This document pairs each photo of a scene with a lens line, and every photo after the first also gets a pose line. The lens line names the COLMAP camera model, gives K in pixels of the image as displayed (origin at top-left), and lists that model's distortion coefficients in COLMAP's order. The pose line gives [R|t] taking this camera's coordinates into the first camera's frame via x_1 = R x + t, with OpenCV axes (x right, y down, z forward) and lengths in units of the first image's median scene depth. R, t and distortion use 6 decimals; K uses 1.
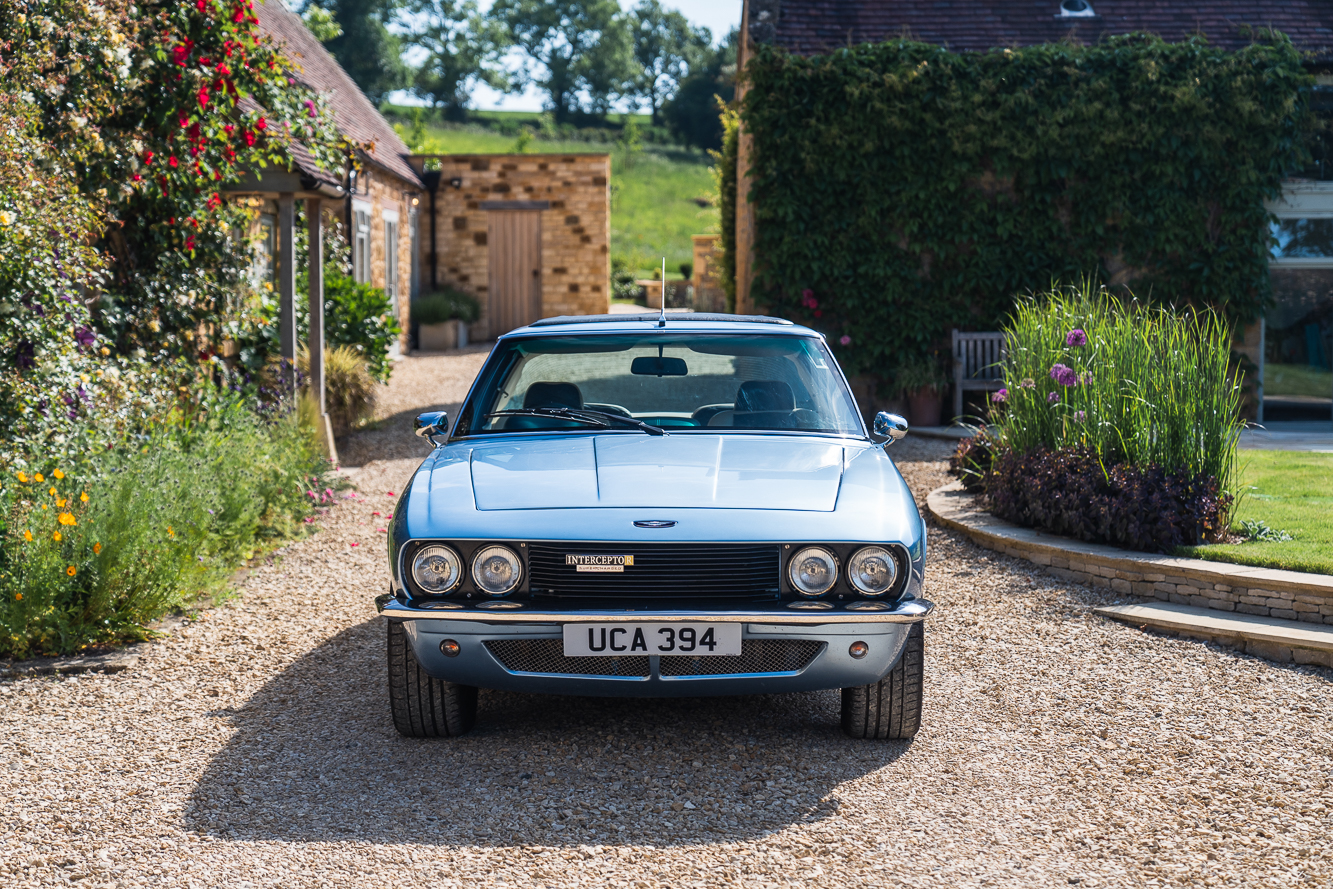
lens RADIAL K [[2559.6, 0, 661.5], [0, 2559.6, 474.5], [0, 0, 1]] dist [0.002194, 0.048528]
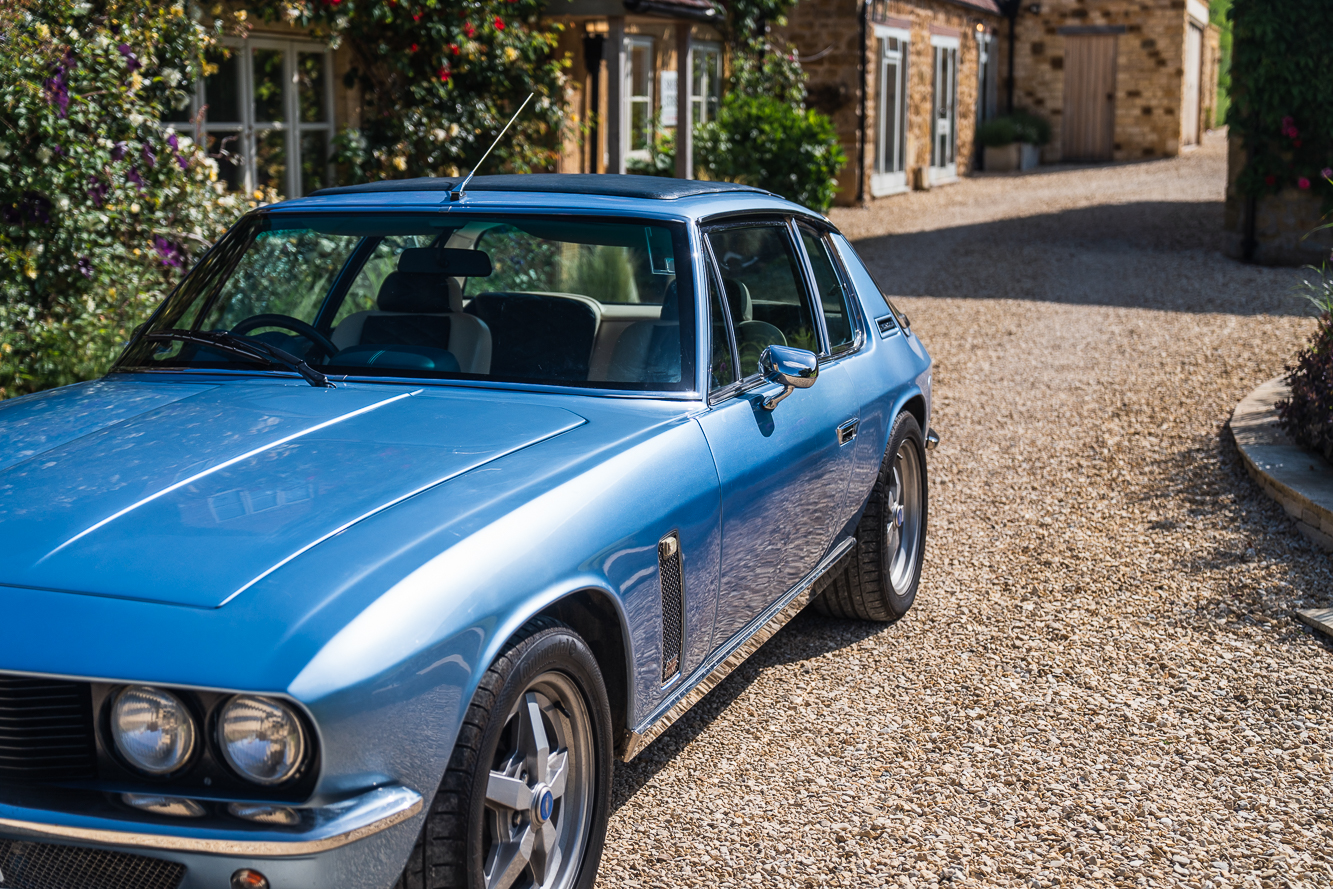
lens RADIAL K [[2009.9, 0, 670.1], [0, 2009.9, 443.2], [0, 0, 1]] dist [0.018996, -0.047386]
pose [[0.936340, 0.056704, -0.346485, 0.108583], [-0.023838, 0.994862, 0.098394, -0.022154], [0.350284, -0.083870, 0.932881, 0.246826]]
